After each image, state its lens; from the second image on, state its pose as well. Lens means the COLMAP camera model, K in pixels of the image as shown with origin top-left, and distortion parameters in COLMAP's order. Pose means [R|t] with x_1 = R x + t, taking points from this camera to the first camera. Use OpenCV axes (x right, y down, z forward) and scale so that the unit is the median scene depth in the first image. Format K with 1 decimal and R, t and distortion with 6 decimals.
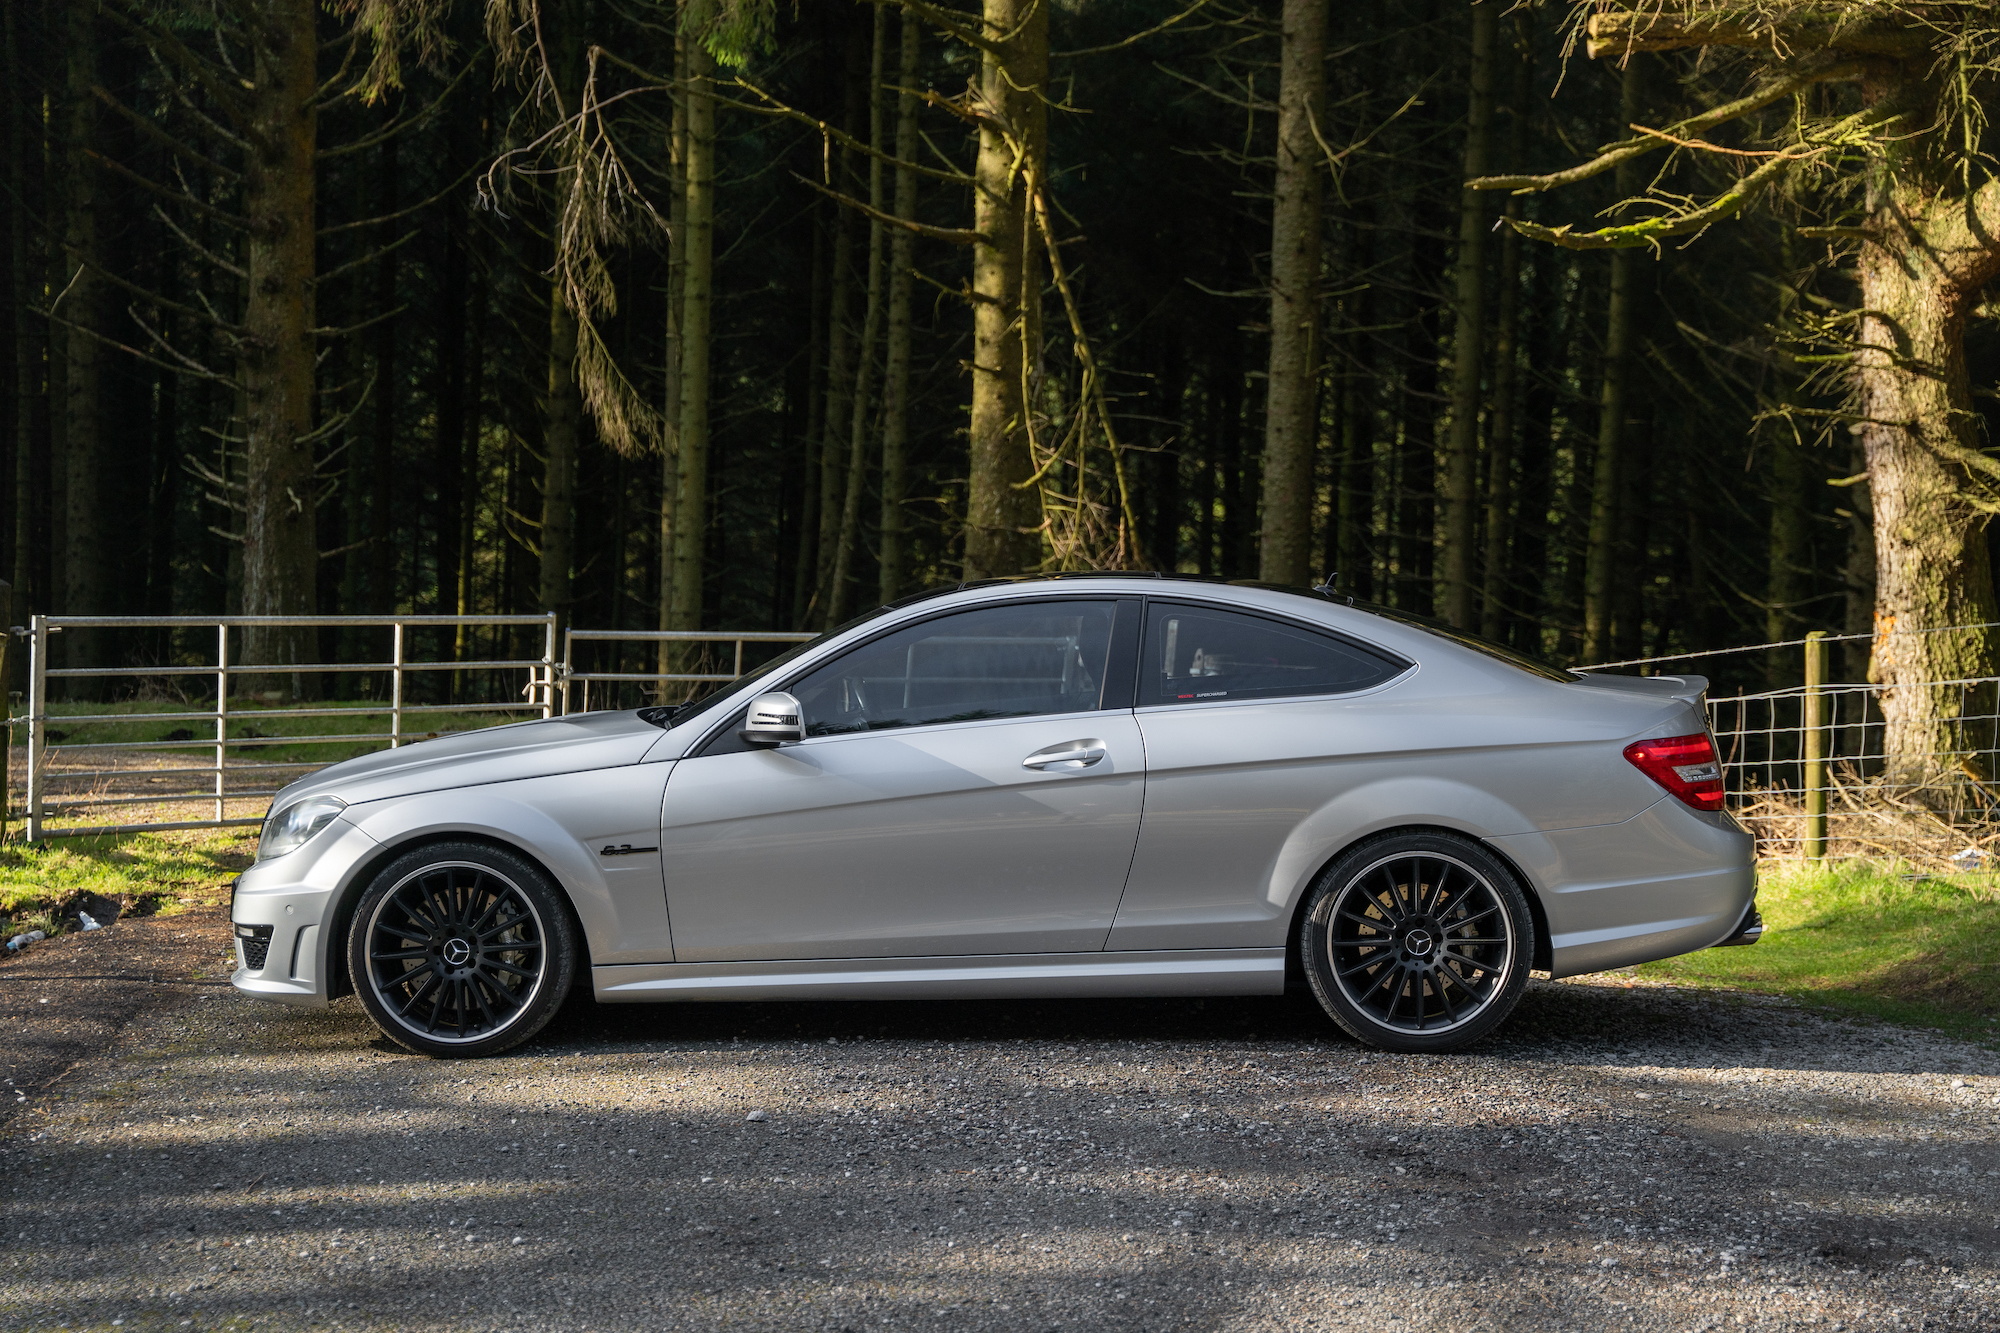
lens RADIAL K [[2806.3, 0, 1000.0], [0, 2806.3, 666.5], [0, 0, 1]] dist [0.012323, 0.526952]
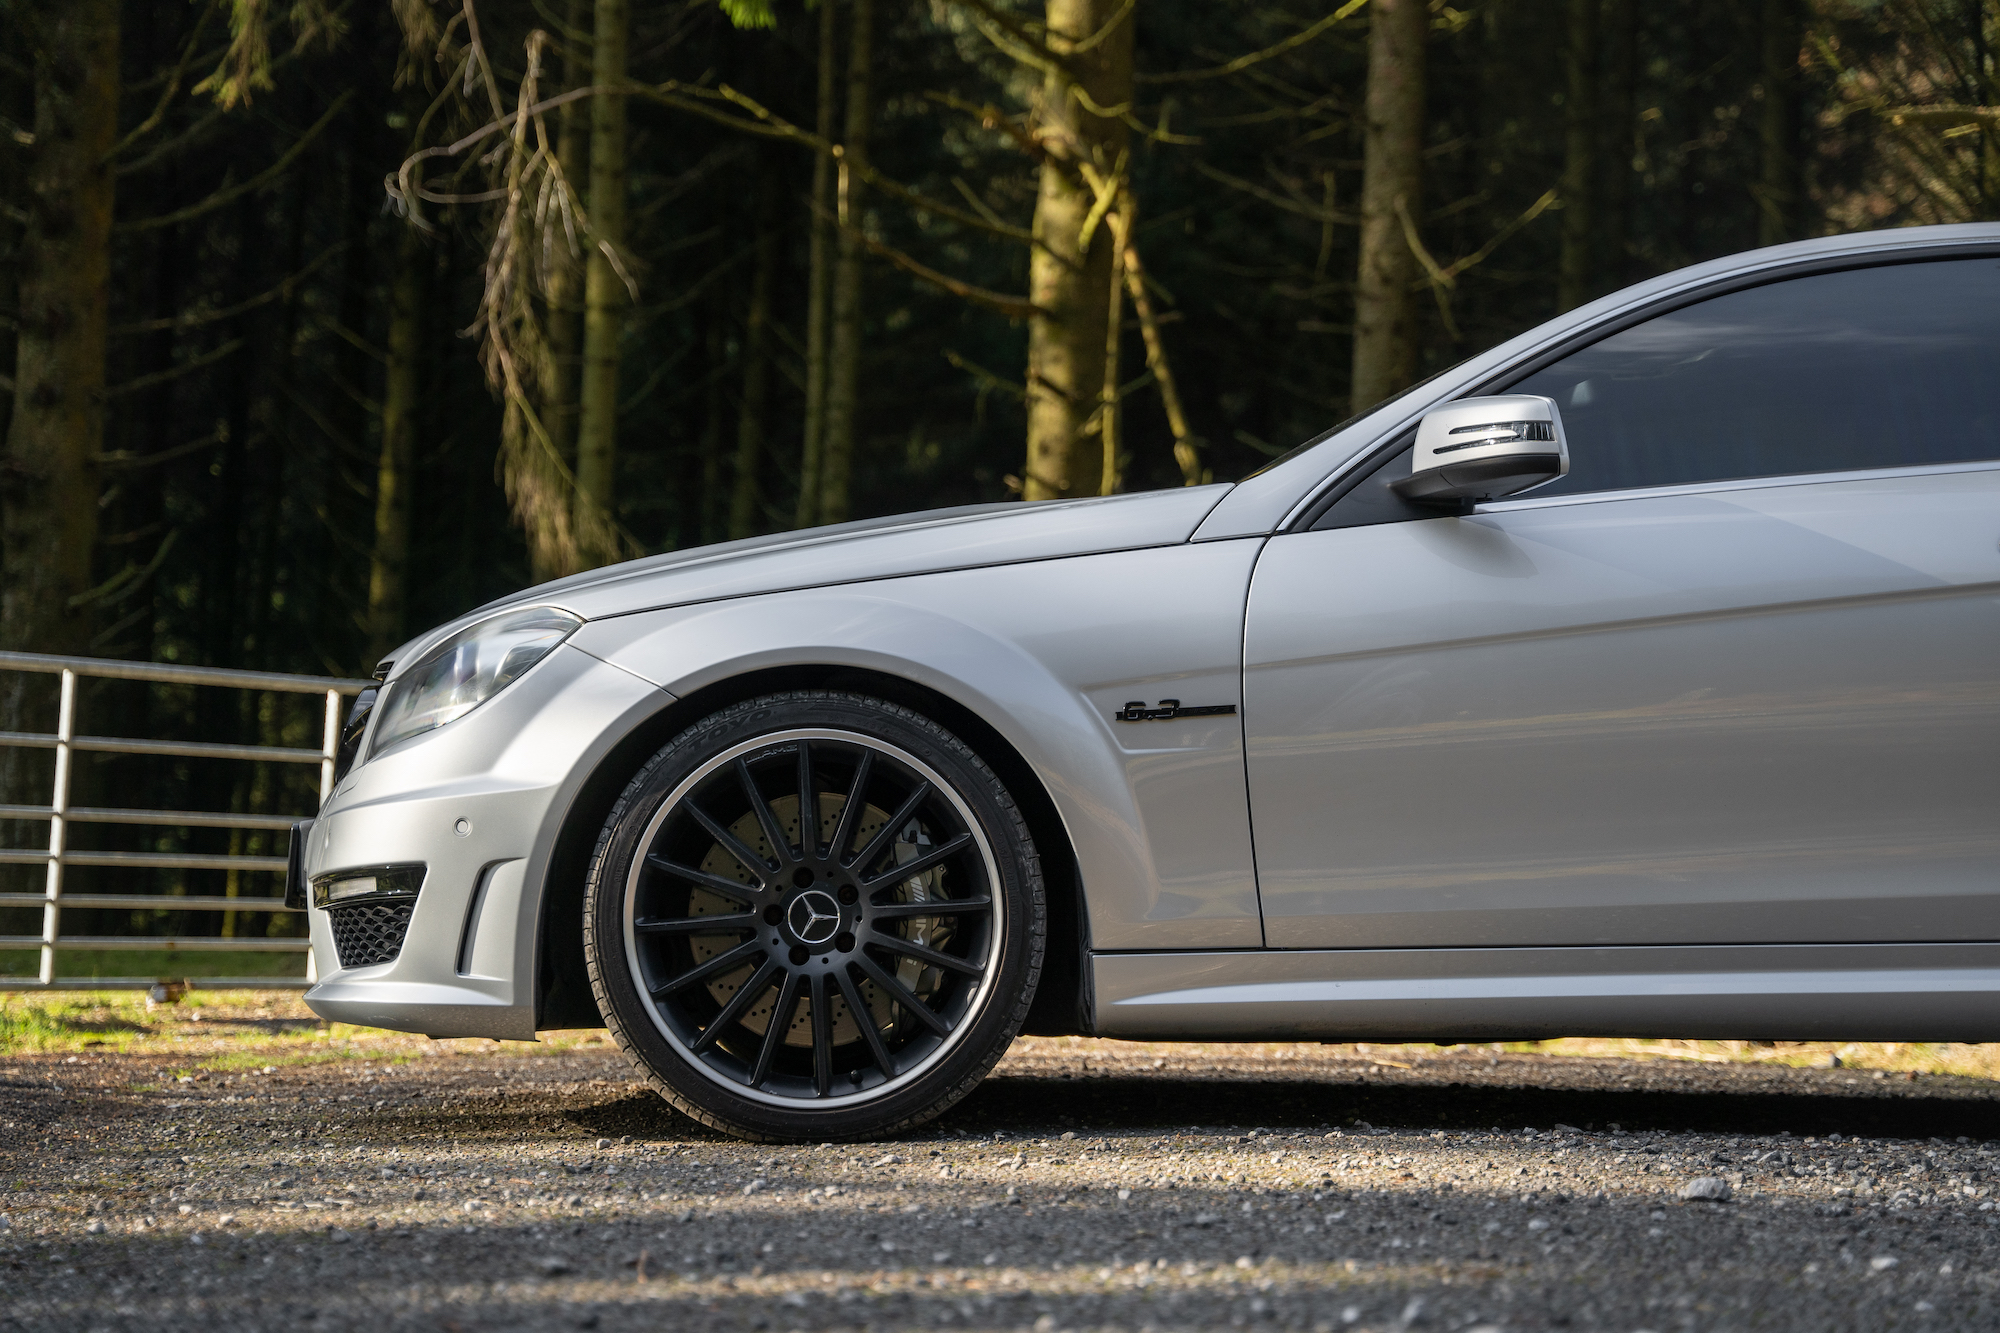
lens RADIAL K [[3267.2, 0, 958.1], [0, 3267.2, 636.9], [0, 0, 1]] dist [0.214935, 0.074310]
pose [[0.998835, 0.018912, 0.044388, -0.098486], [-0.013225, 0.992058, -0.125088, 0.062553], [-0.046401, 0.124355, 0.991152, 0.222576]]
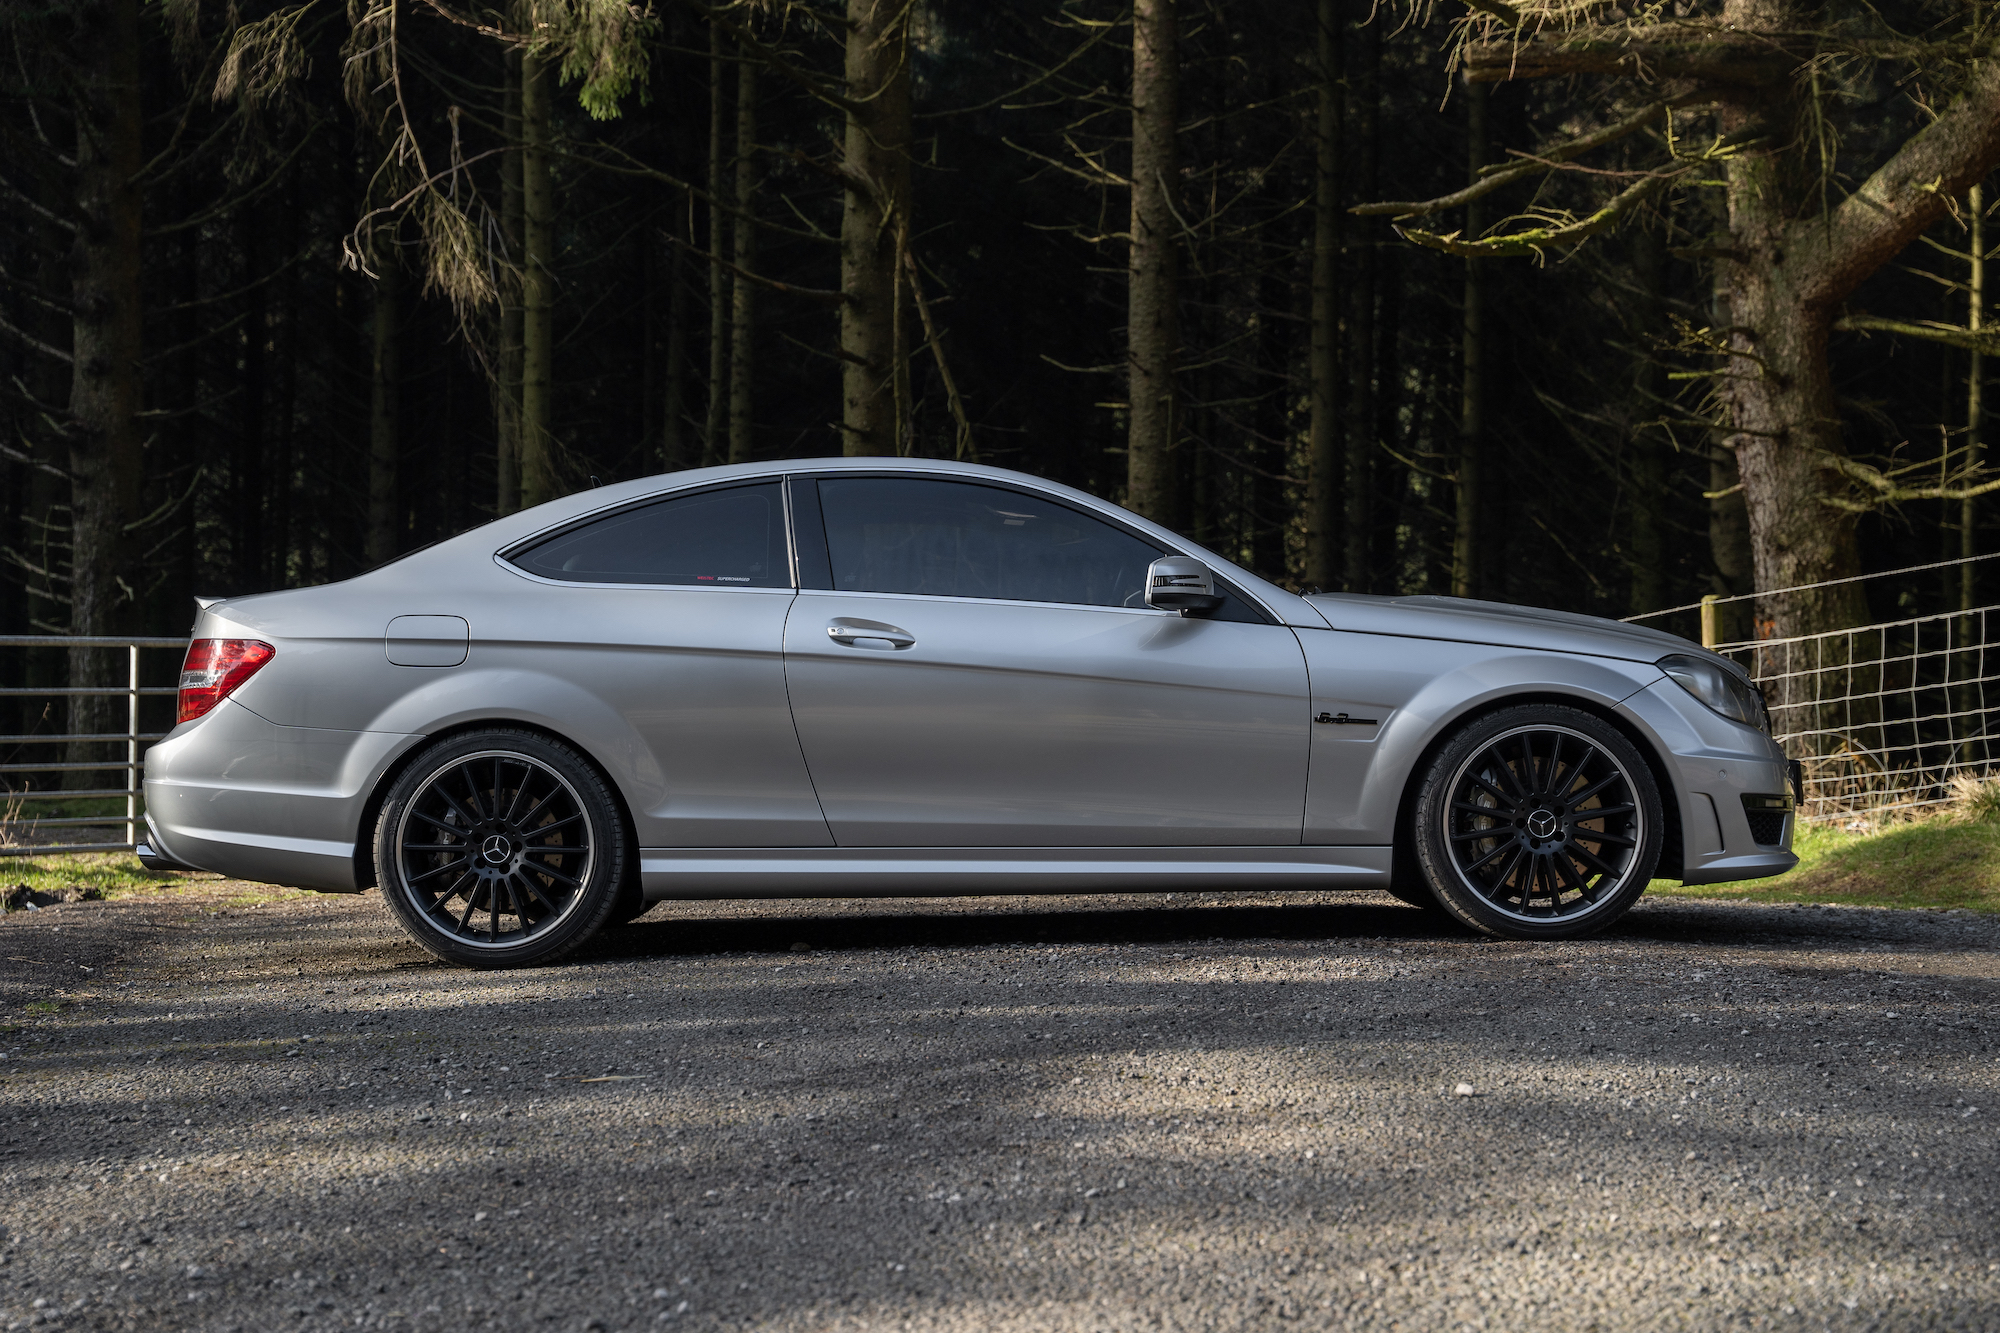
lens RADIAL K [[2987.9, 0, 1000.0], [0, 2987.9, 666.5], [0, 0, 1]] dist [0.020891, 0.792826]
pose [[0.997675, -0.018993, 0.065452, -0.036450], [0.022484, 0.998340, -0.053021, 0.050433], [-0.064336, 0.054369, 0.996446, -0.072444]]
